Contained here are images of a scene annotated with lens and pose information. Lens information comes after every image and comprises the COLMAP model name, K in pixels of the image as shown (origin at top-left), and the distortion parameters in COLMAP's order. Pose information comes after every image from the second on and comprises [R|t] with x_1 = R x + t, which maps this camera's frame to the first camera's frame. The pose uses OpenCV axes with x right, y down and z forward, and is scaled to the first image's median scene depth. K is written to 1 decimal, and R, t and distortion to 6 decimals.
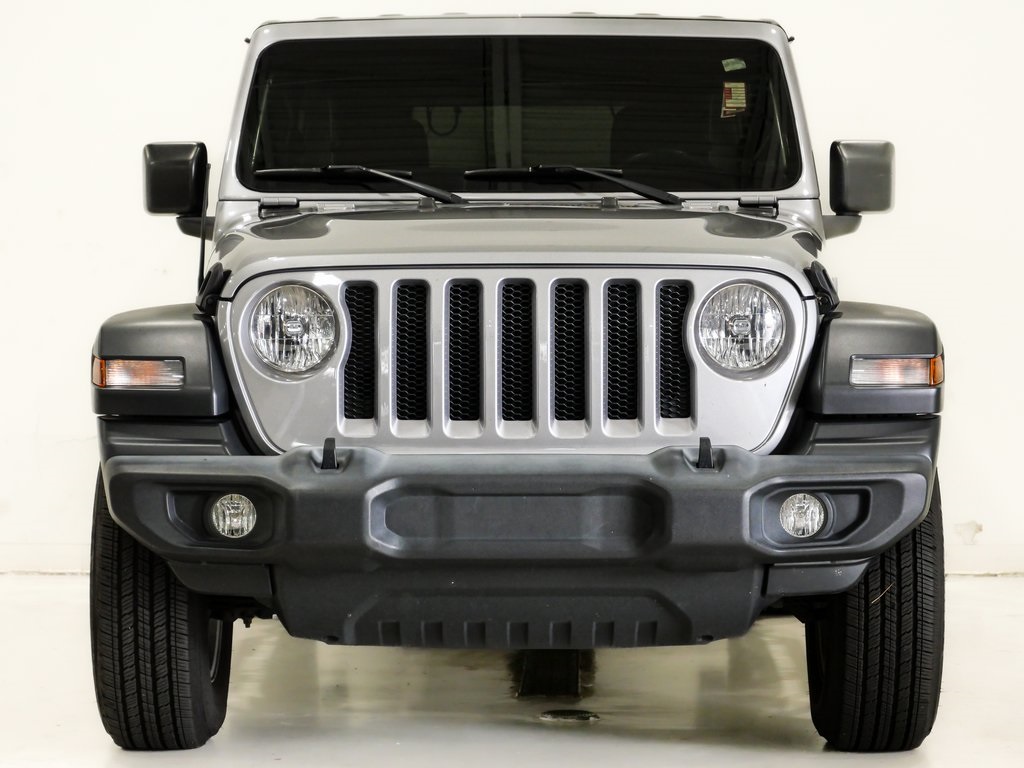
lens RADIAL K [[3150.5, 0, 519.1], [0, 3150.5, 383.5], [0, 0, 1]] dist [0.101595, 0.000000]
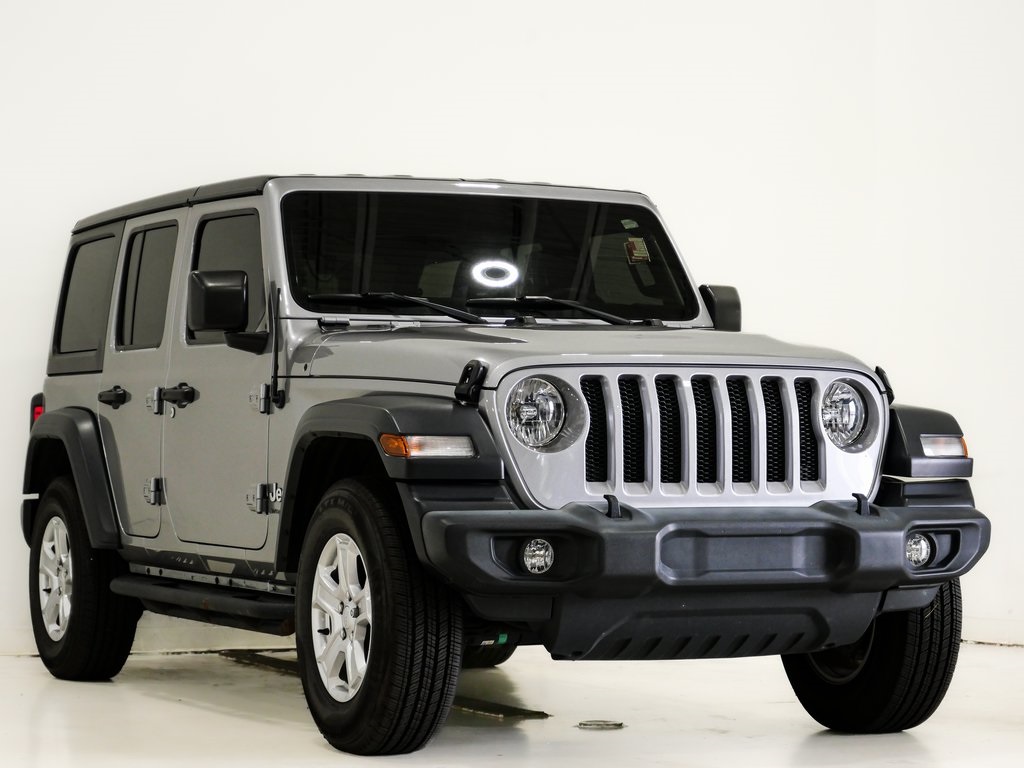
lens RADIAL K [[2803.8, 0, 505.8], [0, 2803.8, 388.3], [0, 0, 1]] dist [0.023919, 0.000000]
pose [[0.908740, 0.011415, 0.417206, -0.561454], [0.012474, 0.998437, -0.054486, 0.034962], [-0.417176, 0.054718, 0.907177, -0.025282]]
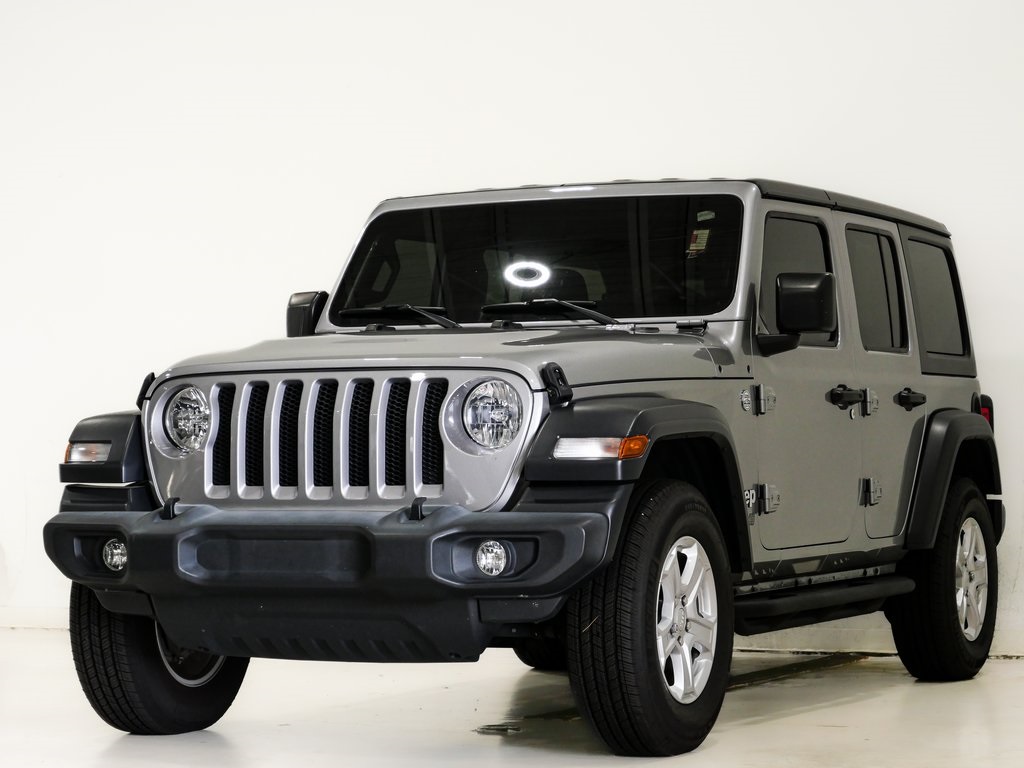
lens RADIAL K [[2795.6, 0, 507.2], [0, 2795.6, 374.6], [0, 0, 1]] dist [0.124655, 0.000000]
pose [[0.909266, -0.016641, -0.415883, 0.556556], [-0.009045, 0.998174, -0.059716, 0.034376], [0.416118, 0.058059, 0.907455, -0.036361]]
